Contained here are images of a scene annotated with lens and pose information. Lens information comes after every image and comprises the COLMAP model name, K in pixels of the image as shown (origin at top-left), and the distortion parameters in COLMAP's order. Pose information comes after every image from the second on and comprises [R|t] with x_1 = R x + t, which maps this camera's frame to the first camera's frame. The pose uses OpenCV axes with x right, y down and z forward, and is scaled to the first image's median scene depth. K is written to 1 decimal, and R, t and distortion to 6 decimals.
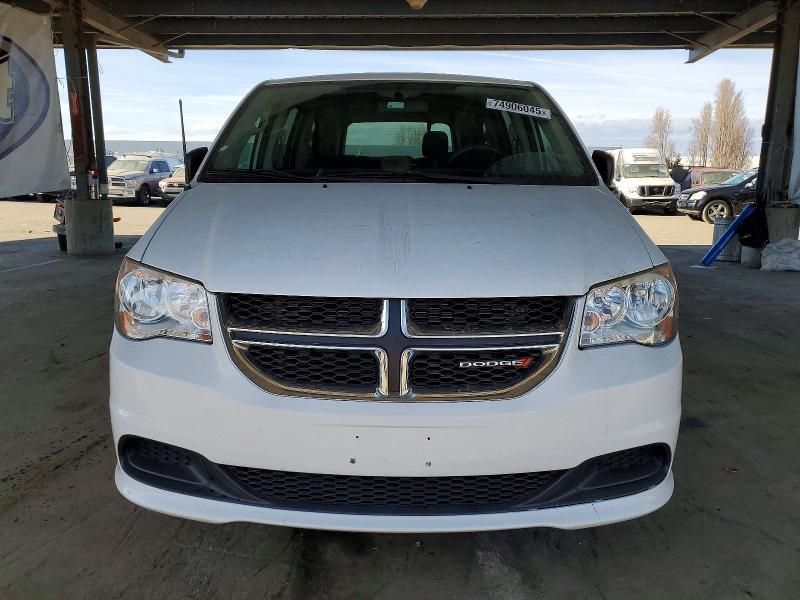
lens RADIAL K [[640.8, 0, 400.0], [0, 640.8, 300.0], [0, 0, 1]] dist [0.002163, -0.000257]
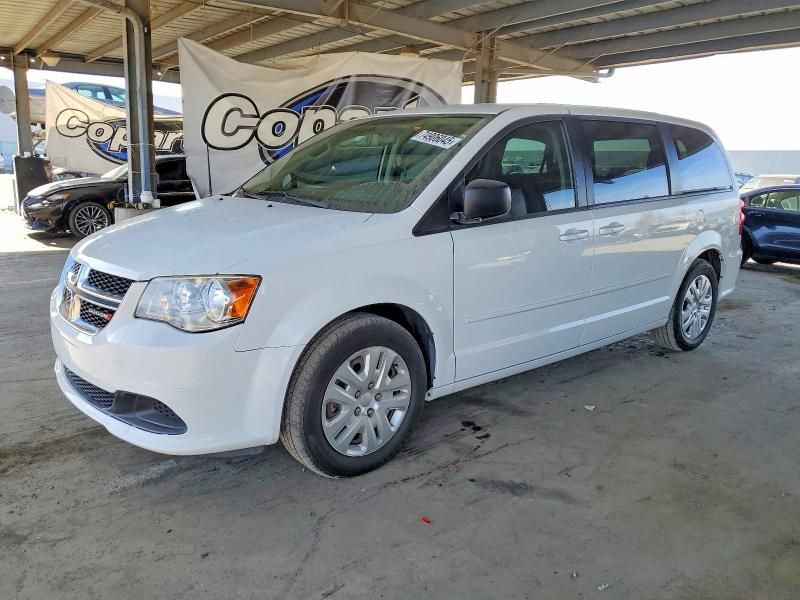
lens RADIAL K [[606.4, 0, 400.0], [0, 606.4, 300.0], [0, 0, 1]] dist [0.086247, 0.000685]
pose [[0.641205, 0.179020, -0.746196, 0.407691], [-0.182016, 0.980138, 0.078738, -0.043433], [0.745471, 0.085332, 0.661054, 0.125493]]
